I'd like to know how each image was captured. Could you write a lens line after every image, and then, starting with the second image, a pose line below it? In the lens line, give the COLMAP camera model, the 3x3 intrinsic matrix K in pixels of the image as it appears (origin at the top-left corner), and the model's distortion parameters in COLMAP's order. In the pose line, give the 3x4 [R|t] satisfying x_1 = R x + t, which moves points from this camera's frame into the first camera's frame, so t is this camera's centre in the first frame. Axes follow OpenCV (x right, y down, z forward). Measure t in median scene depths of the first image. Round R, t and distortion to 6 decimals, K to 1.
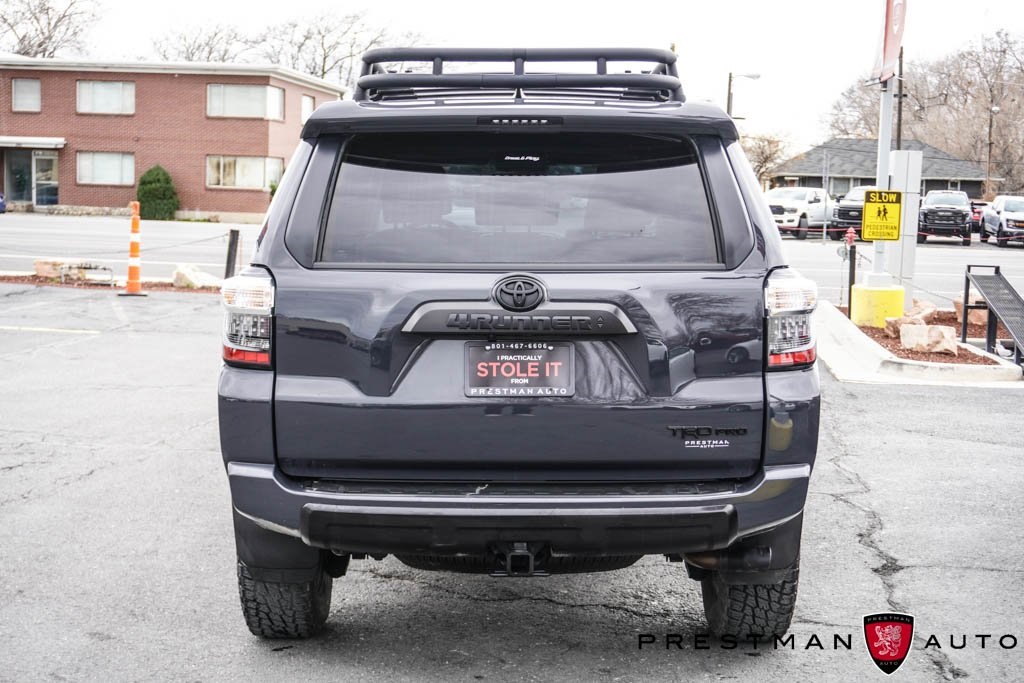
lens RADIAL K [[1577.8, 0, 512.0], [0, 1577.8, 341.5], [0, 0, 1]] dist [0.030048, 0.088052]
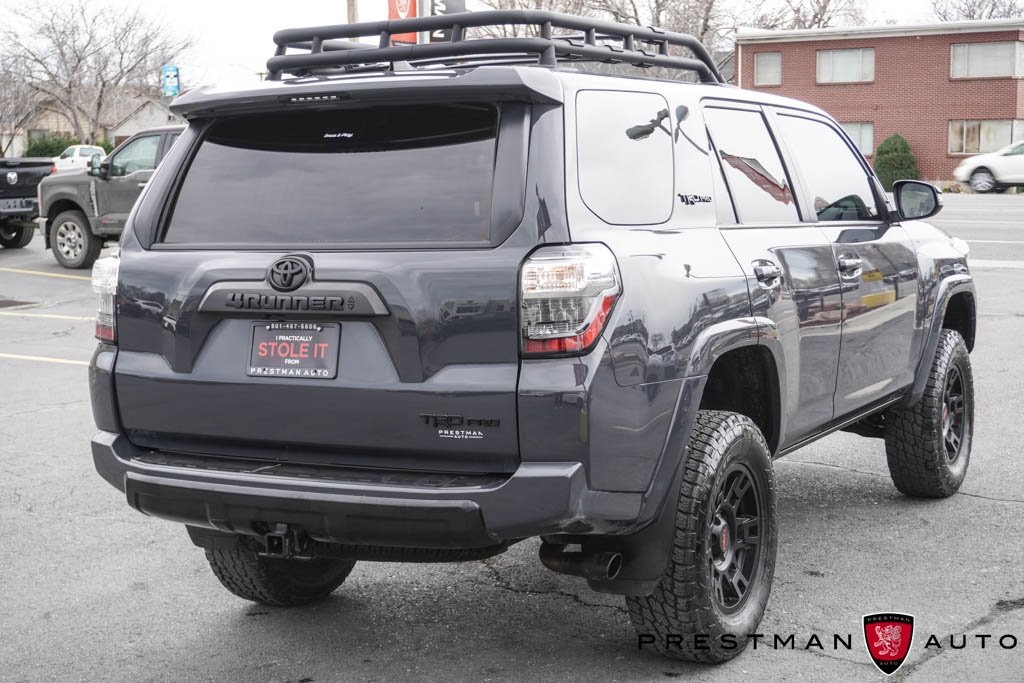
lens RADIAL K [[1650.1, 0, 512.0], [0, 1650.1, 341.5], [0, 0, 1]] dist [0.037809, -0.039134]
pose [[0.865480, 0.021610, -0.500477, 0.641774], [-0.014475, 0.999731, 0.018136, -0.008371], [0.500734, -0.008452, 0.865560, 0.170139]]
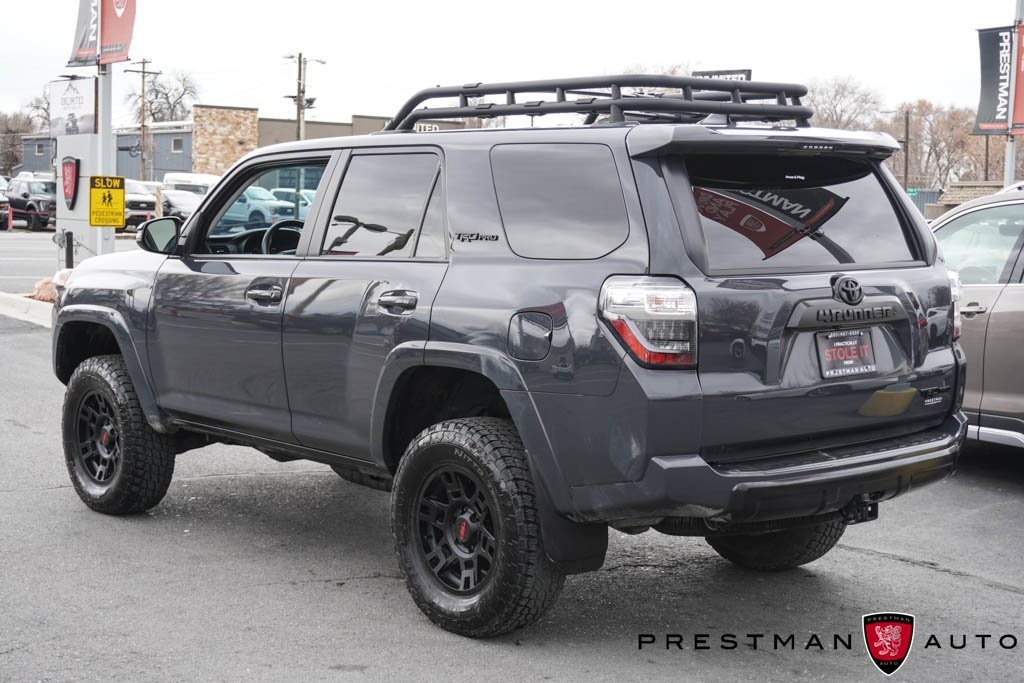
lens RADIAL K [[1684.8, 0, 512.0], [0, 1684.8, 341.5], [0, 0, 1]] dist [0.008210, 0.082434]
pose [[0.750311, -0.060270, 0.658332, -1.039214], [0.053404, 0.998107, 0.030511, -0.044351], [-0.658924, 0.012264, 0.752109, 0.194064]]
